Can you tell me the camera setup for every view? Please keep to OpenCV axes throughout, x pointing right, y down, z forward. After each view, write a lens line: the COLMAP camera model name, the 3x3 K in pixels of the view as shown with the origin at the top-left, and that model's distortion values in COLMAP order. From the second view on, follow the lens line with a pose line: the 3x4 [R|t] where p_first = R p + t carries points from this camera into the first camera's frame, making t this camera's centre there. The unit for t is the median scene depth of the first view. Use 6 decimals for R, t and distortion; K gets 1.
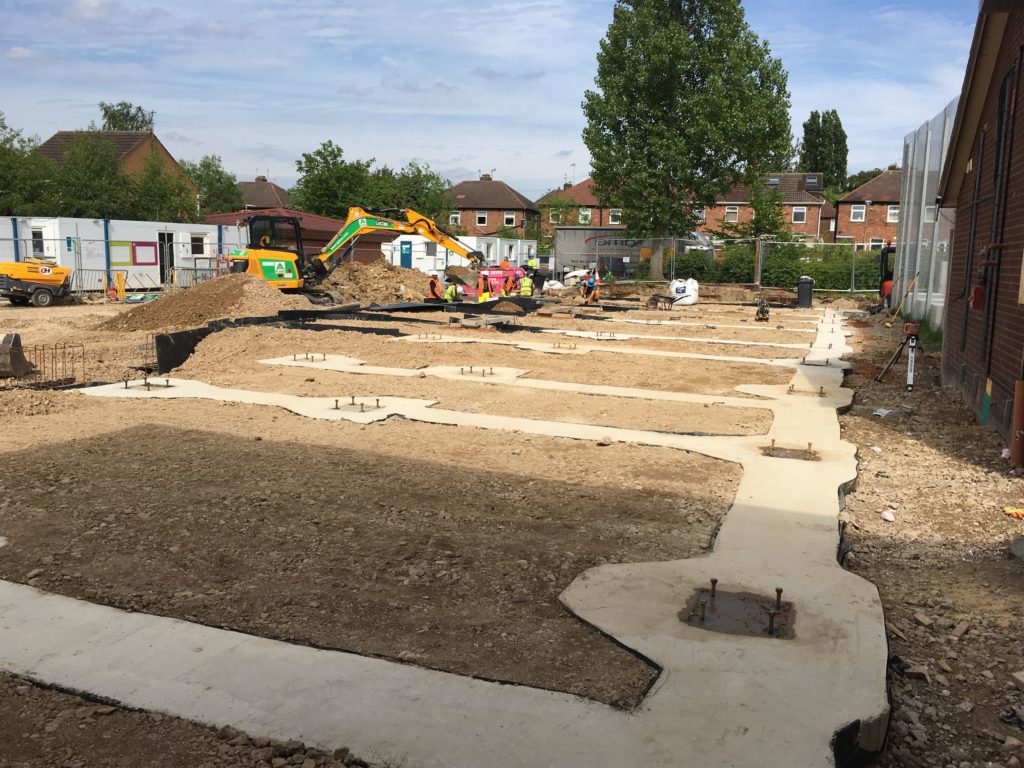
lens RADIAL K [[872.4, 0, 512.0], [0, 872.4, 384.0], [0, 0, 1]] dist [0.092270, -0.112032]
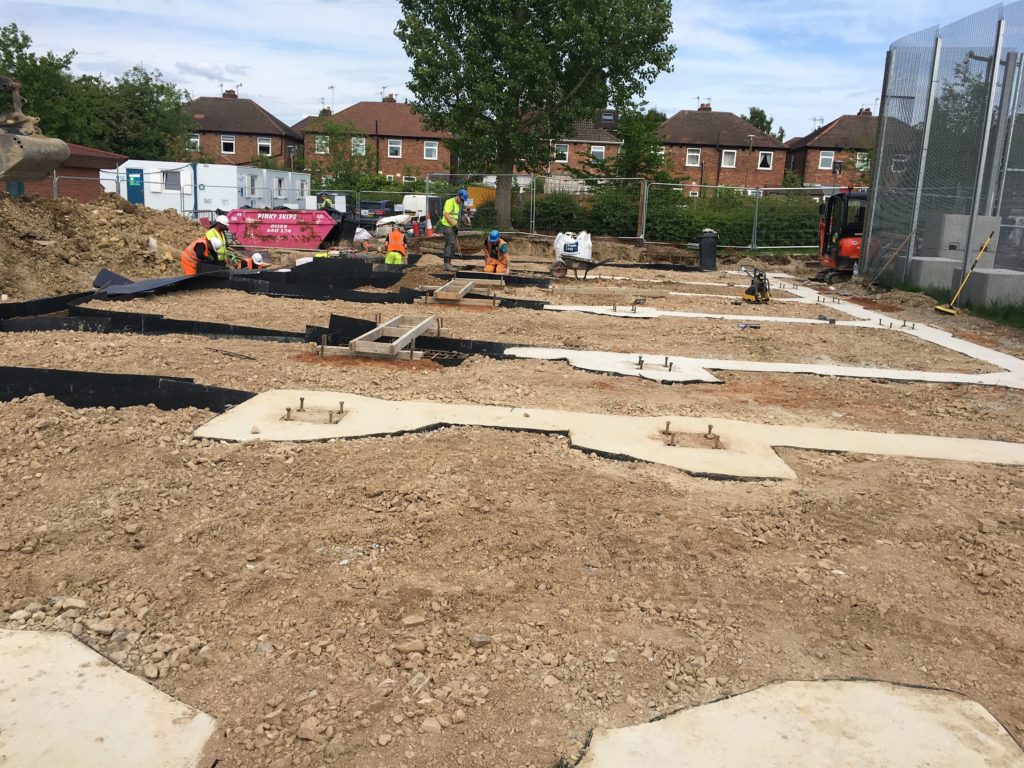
lens RADIAL K [[872.4, 0, 512.0], [0, 872.4, 384.0], [0, 0, 1]] dist [0.092270, -0.112032]
pose [[0.957984, -0.042108, 0.283714, -0.067318], [0.023146, 0.997288, 0.069859, -0.050926], [-0.285886, -0.060357, 0.956361, 0.347567]]
